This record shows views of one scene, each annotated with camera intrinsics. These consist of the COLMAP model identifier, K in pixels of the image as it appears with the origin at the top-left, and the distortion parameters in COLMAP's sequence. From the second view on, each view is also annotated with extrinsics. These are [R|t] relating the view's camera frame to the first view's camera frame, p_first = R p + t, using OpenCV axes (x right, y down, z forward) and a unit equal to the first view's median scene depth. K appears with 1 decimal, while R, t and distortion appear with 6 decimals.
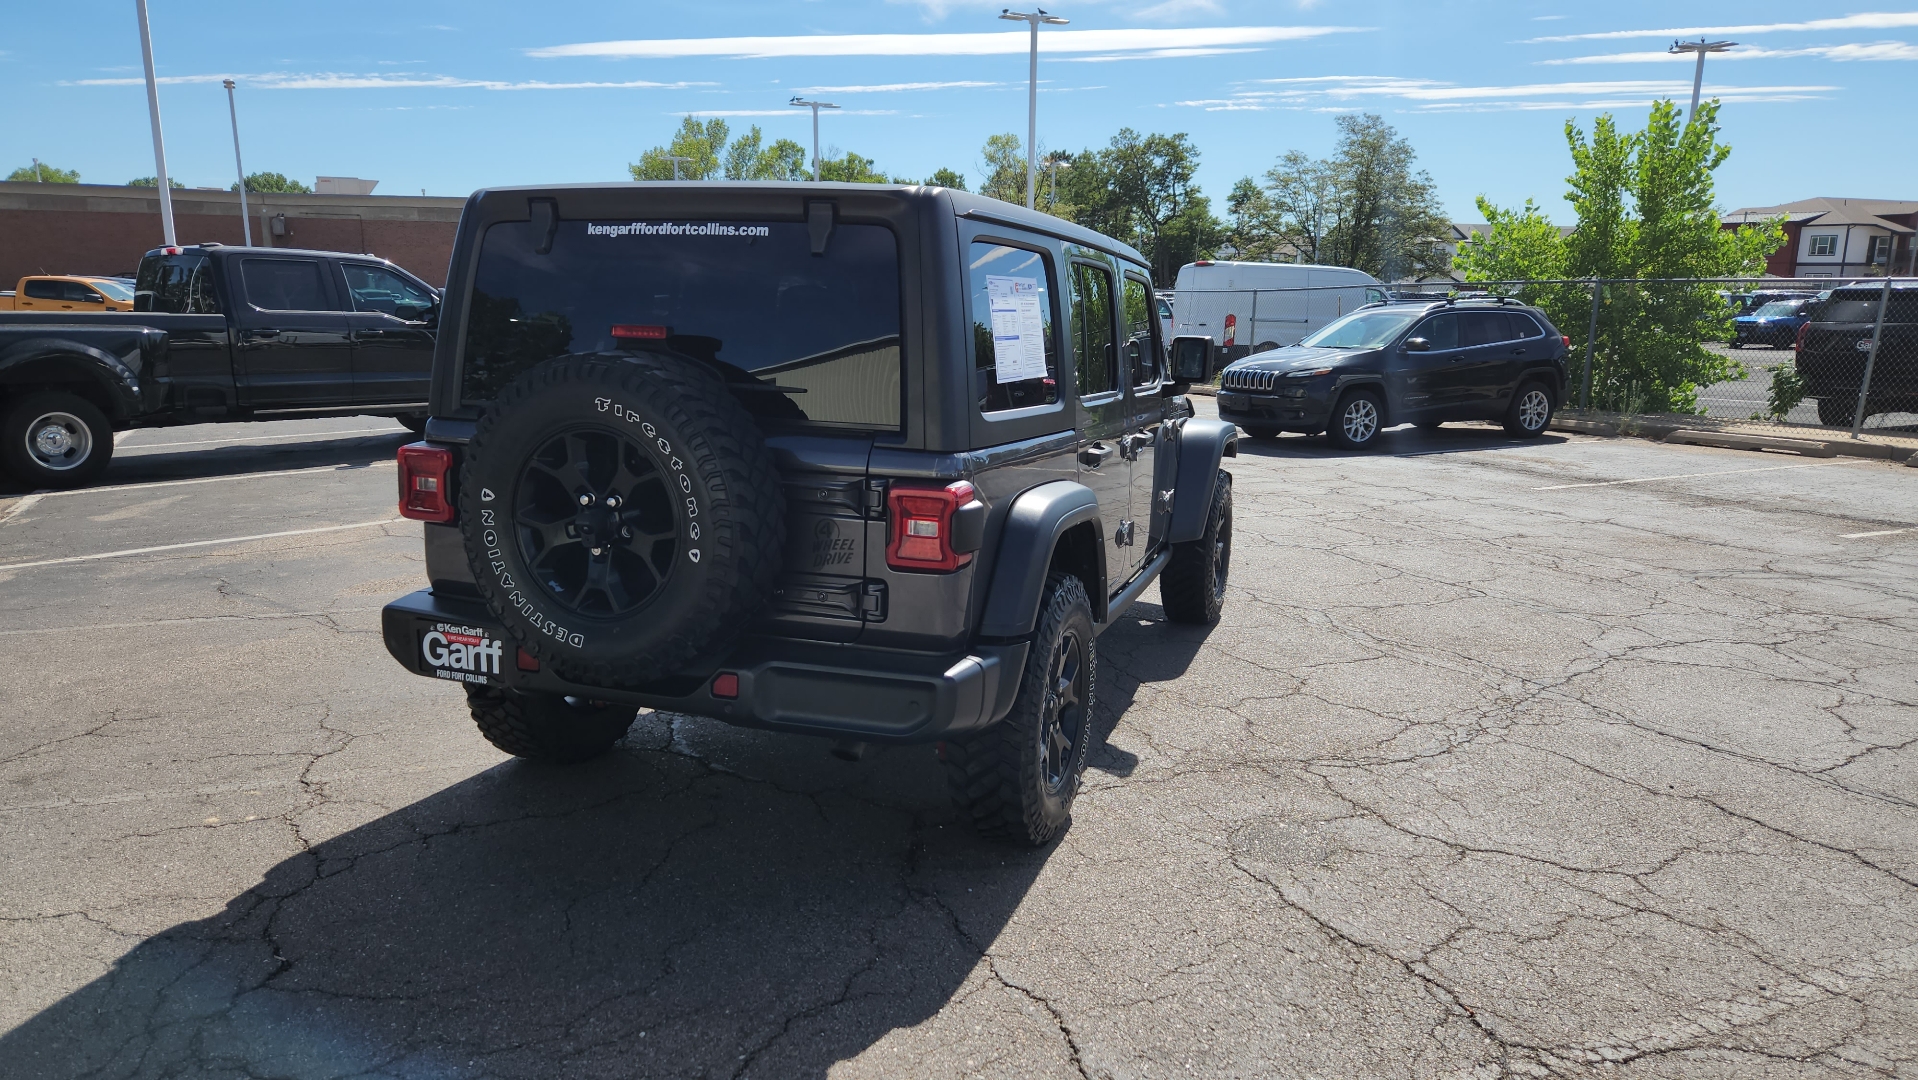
lens RADIAL K [[1284.5, 0, 942.9], [0, 1284.5, 540.9], [0, 0, 1]] dist [0.072172, -0.059024]
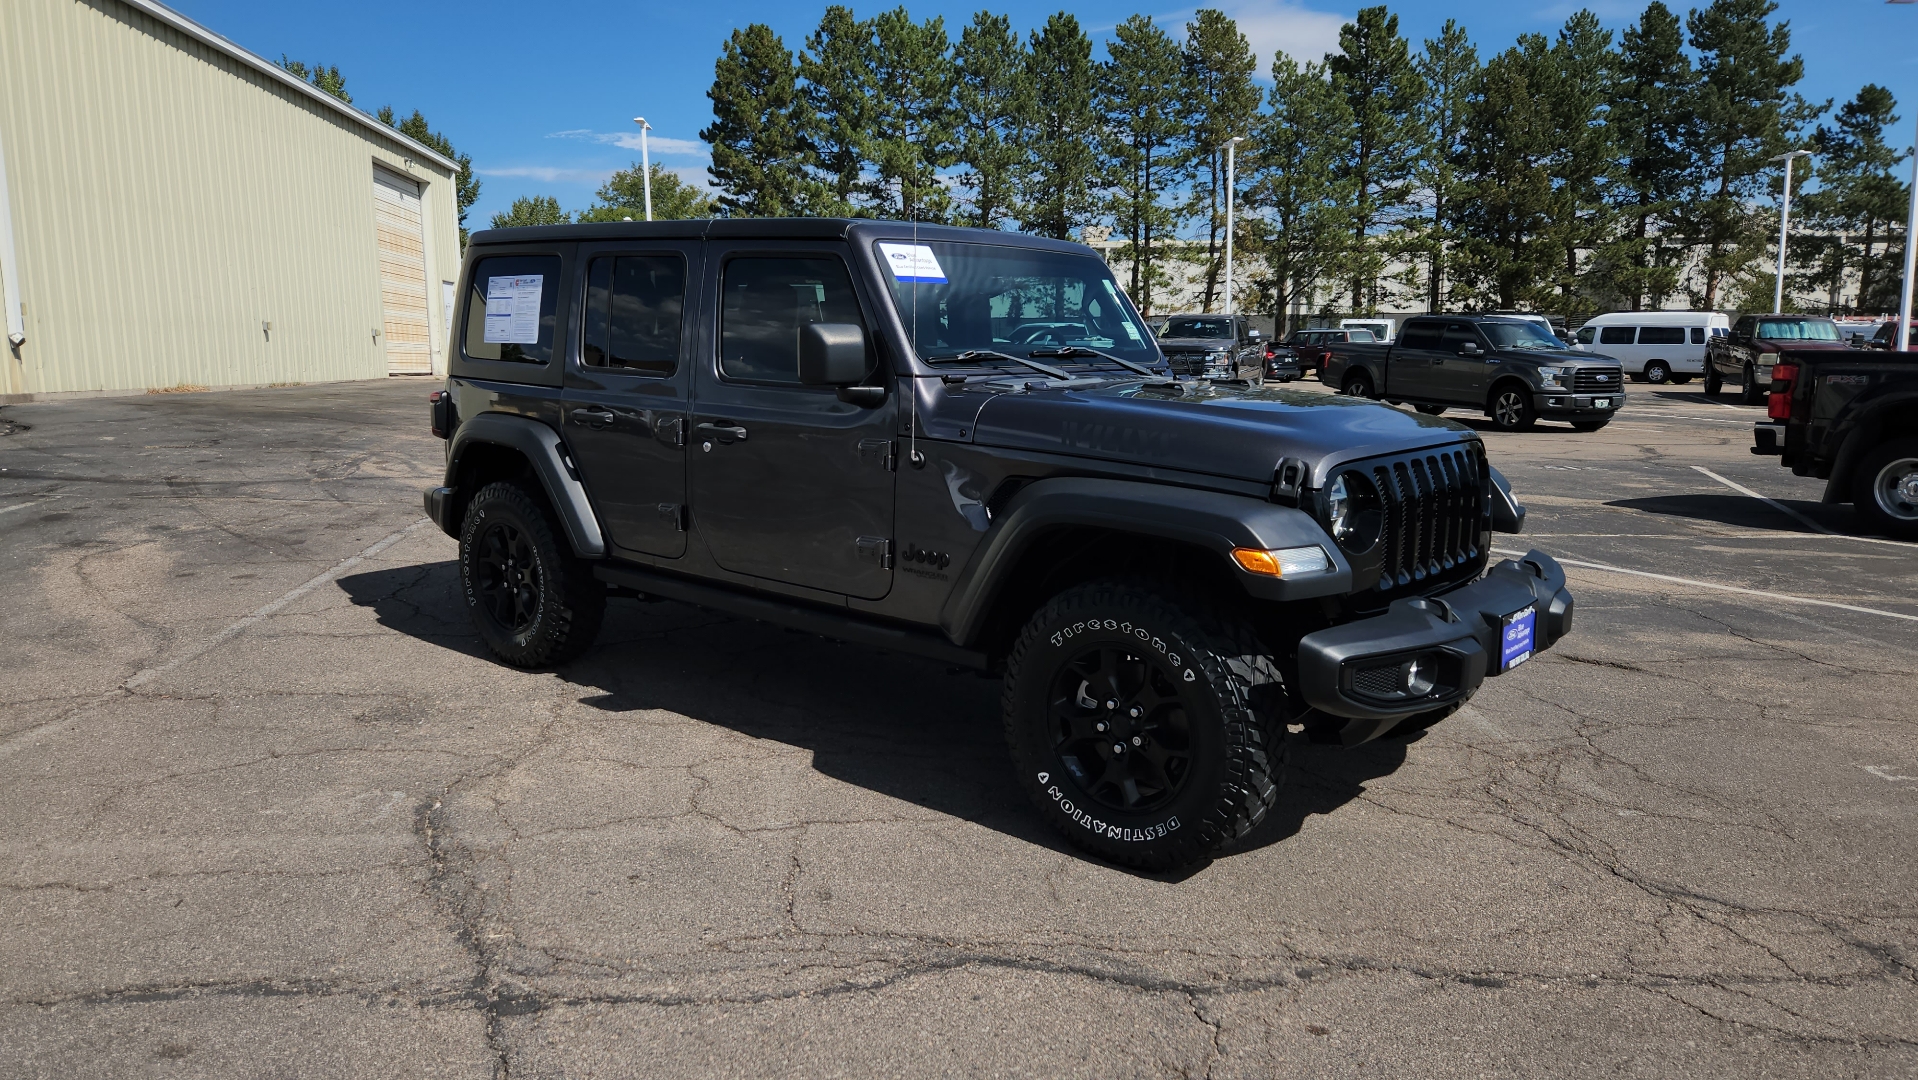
lens RADIAL K [[1284.5, 0, 937.0], [0, 1284.5, 540.8], [0, 0, 1]] dist [0.072172, -0.059024]
pose [[-0.347319, 0.125712, -0.929282, 1.122161], [-0.183835, 0.962617, 0.198930, -0.250630], [0.919551, 0.239927, -0.311225, 1.676967]]
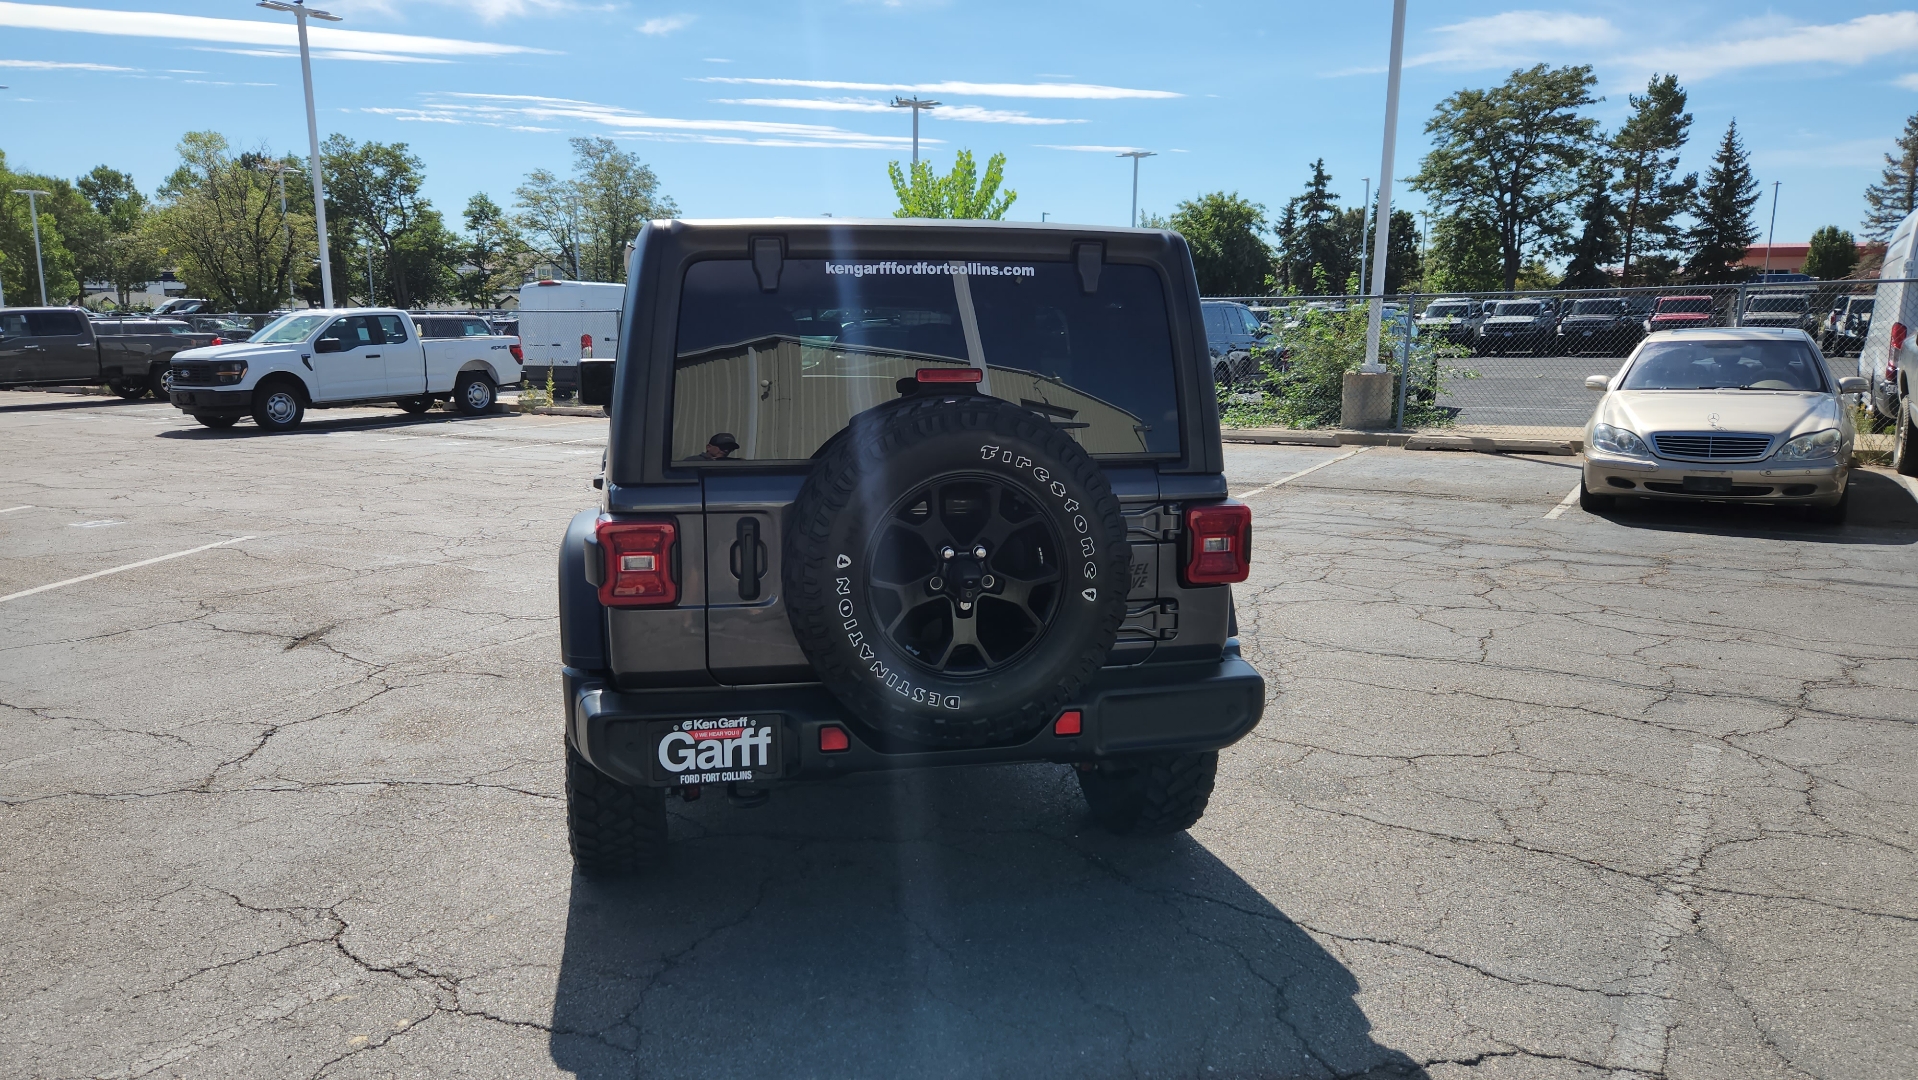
lens RADIAL K [[1284.5, 0, 925.6], [0, 1284.5, 529.9], [0, 0, 1]] dist [0.072172, -0.059024]
pose [[0.845535, -0.102218, 0.524043, -0.572398], [0.113242, 0.993506, 0.011076, -0.045063], [-0.521772, 0.049979, 0.851620, 0.148052]]
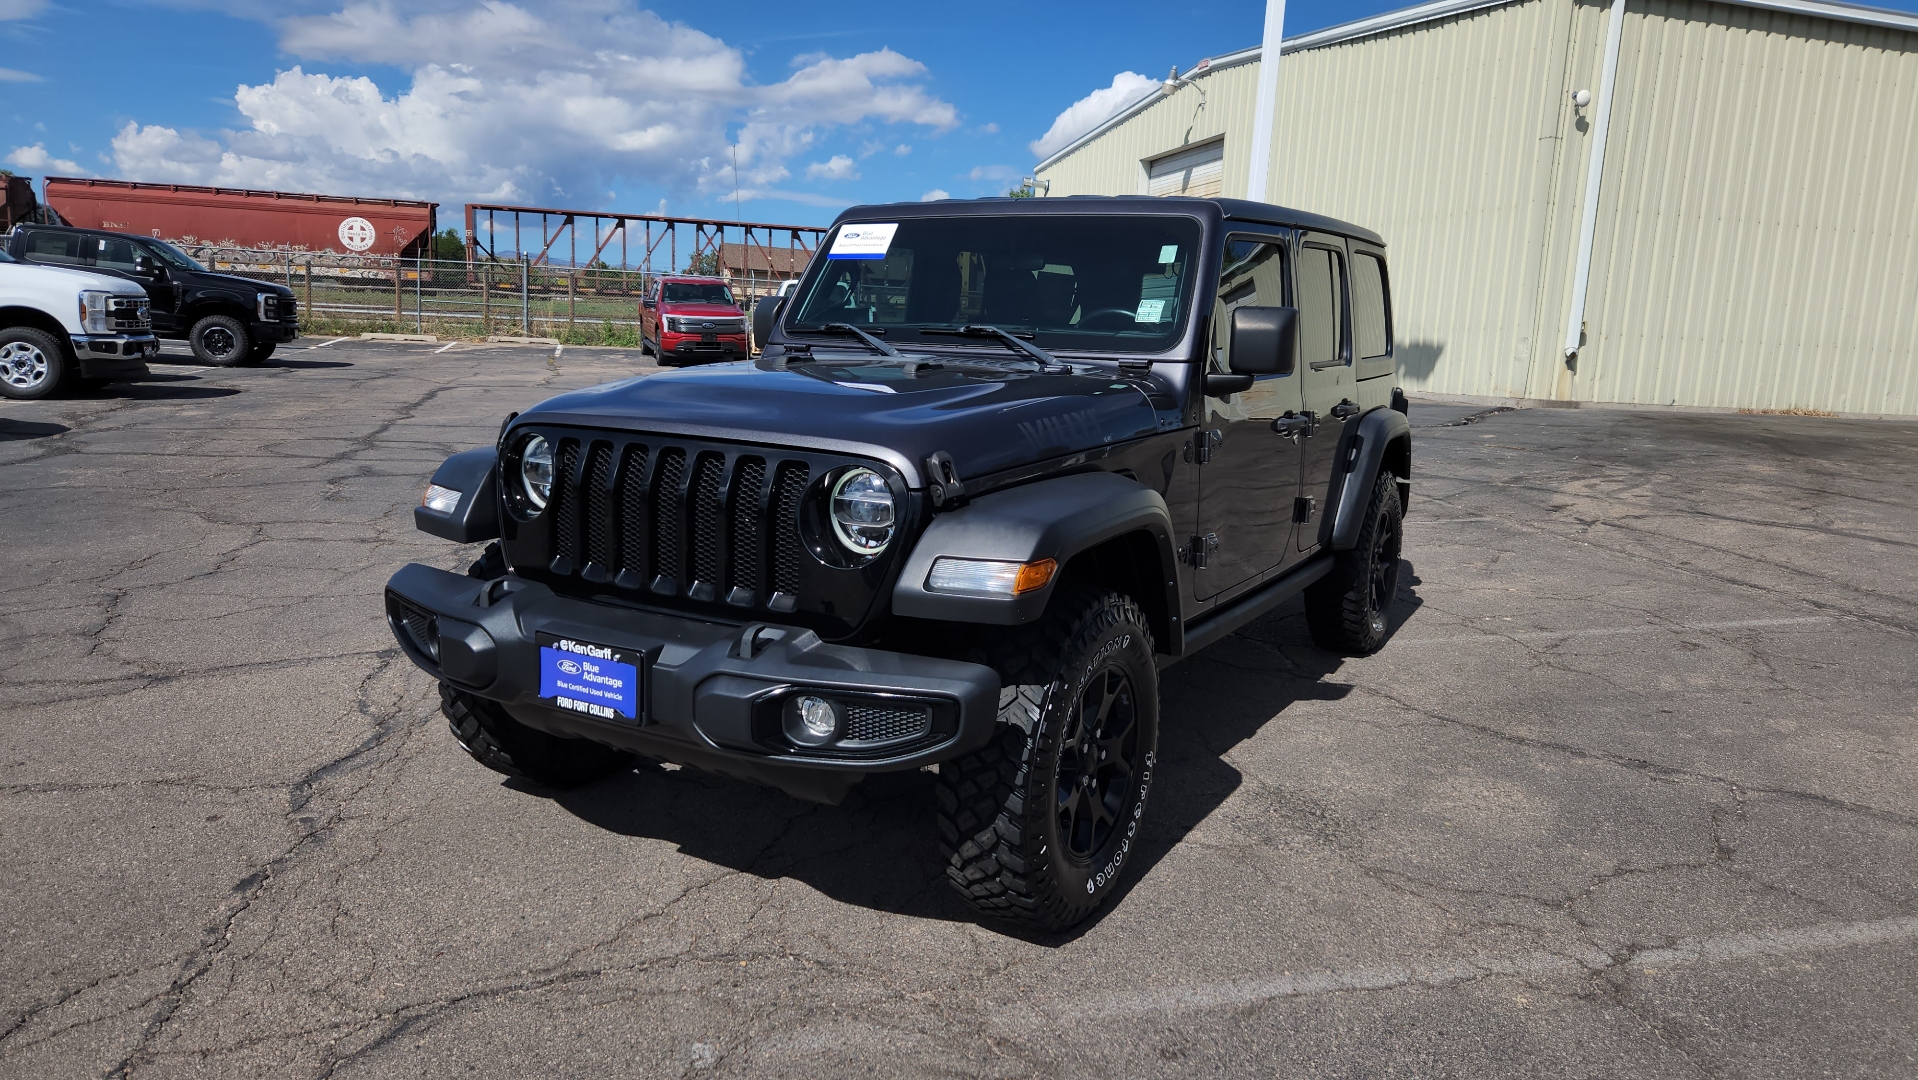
lens RADIAL K [[1284.5, 0, 951.5], [0, 1284.5, 529.3], [0, 0, 1]] dist [0.072172, -0.059024]
pose [[-0.984482, -0.080782, 0.155788, -0.091571], [-0.024186, 0.941736, 0.335483, -0.389958], [-0.173812, 0.326509, -0.929076, 2.343020]]
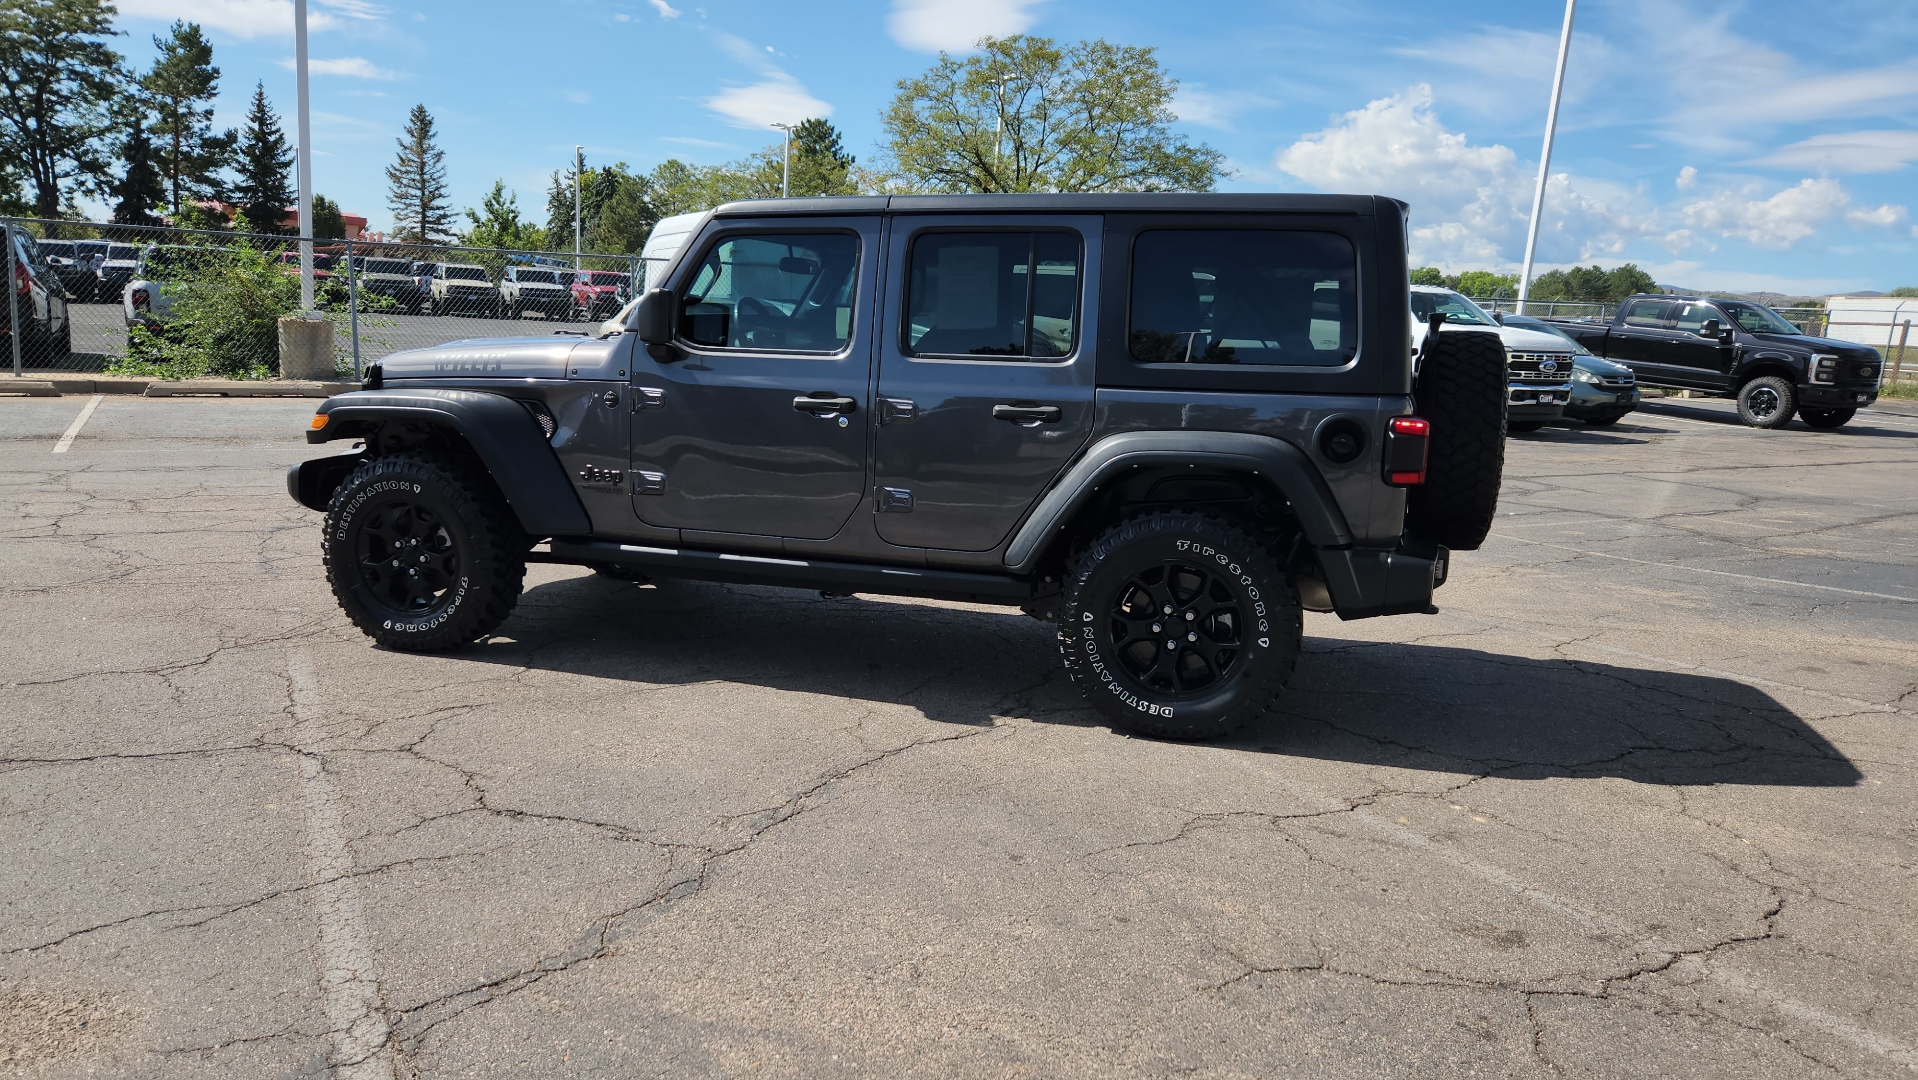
lens RADIAL K [[1284.5, 0, 948.0], [0, 1284.5, 540.0], [0, 0, 1]] dist [0.072172, -0.059024]
pose [[-0.068334, -0.191772, 0.979058, -1.290743], [0.134840, 0.970572, 0.199521, -0.216706], [-0.988508, 0.145650, -0.040465, 1.247059]]
